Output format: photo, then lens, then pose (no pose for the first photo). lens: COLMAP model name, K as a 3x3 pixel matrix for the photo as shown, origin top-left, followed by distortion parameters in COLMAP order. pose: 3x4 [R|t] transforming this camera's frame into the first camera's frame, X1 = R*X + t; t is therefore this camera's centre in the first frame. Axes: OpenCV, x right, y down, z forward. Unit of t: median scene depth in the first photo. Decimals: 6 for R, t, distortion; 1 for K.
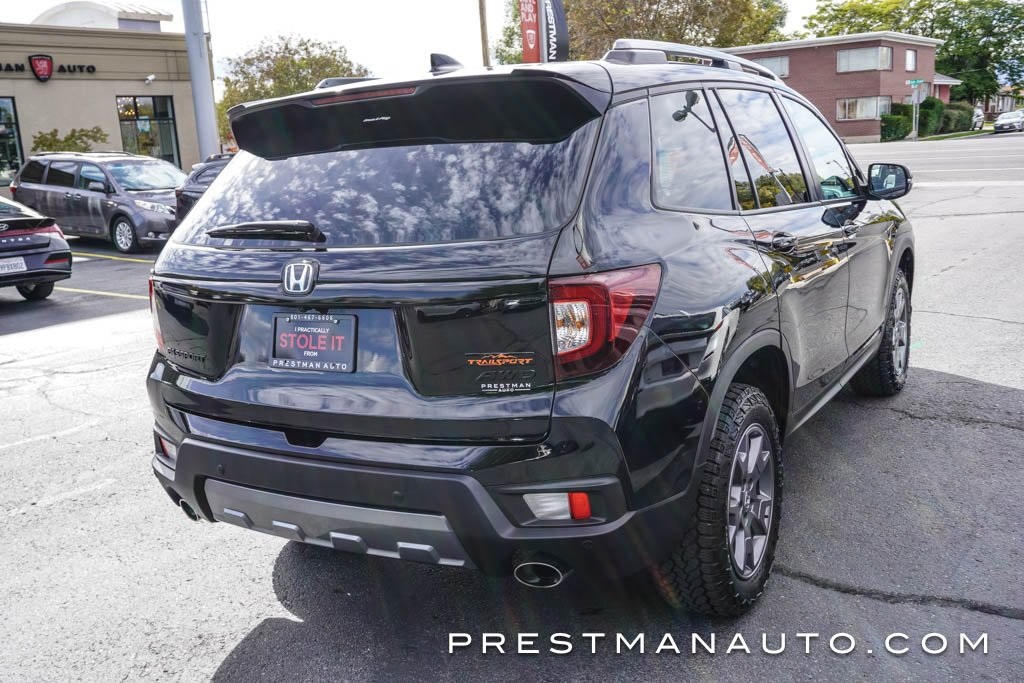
lens RADIAL K [[1026.3, 0, 512.0], [0, 1026.3, 341.5], [0, 0, 1]] dist [-0.002104, 0.010899]
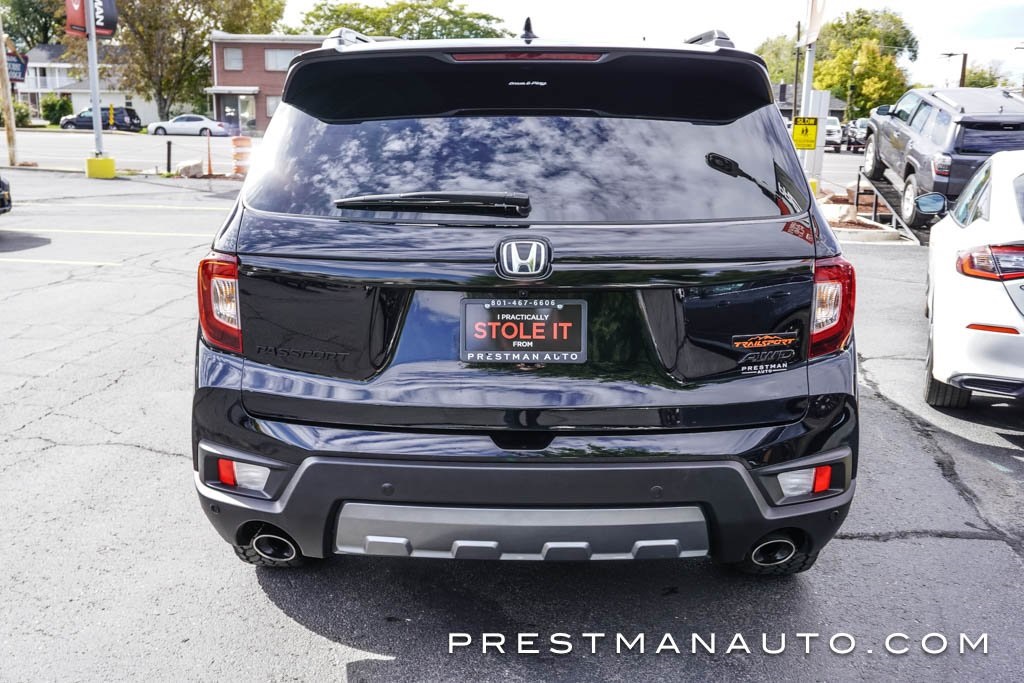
lens RADIAL K [[1026.3, 0, 512.0], [0, 1026.3, 341.5], [0, 0, 1]] dist [-0.002104, 0.010899]
pose [[0.851893, -0.033843, 0.522621, -0.667496], [0.030855, 0.999420, 0.014424, -0.003343], [-0.522806, 0.003838, 0.852443, 0.253187]]
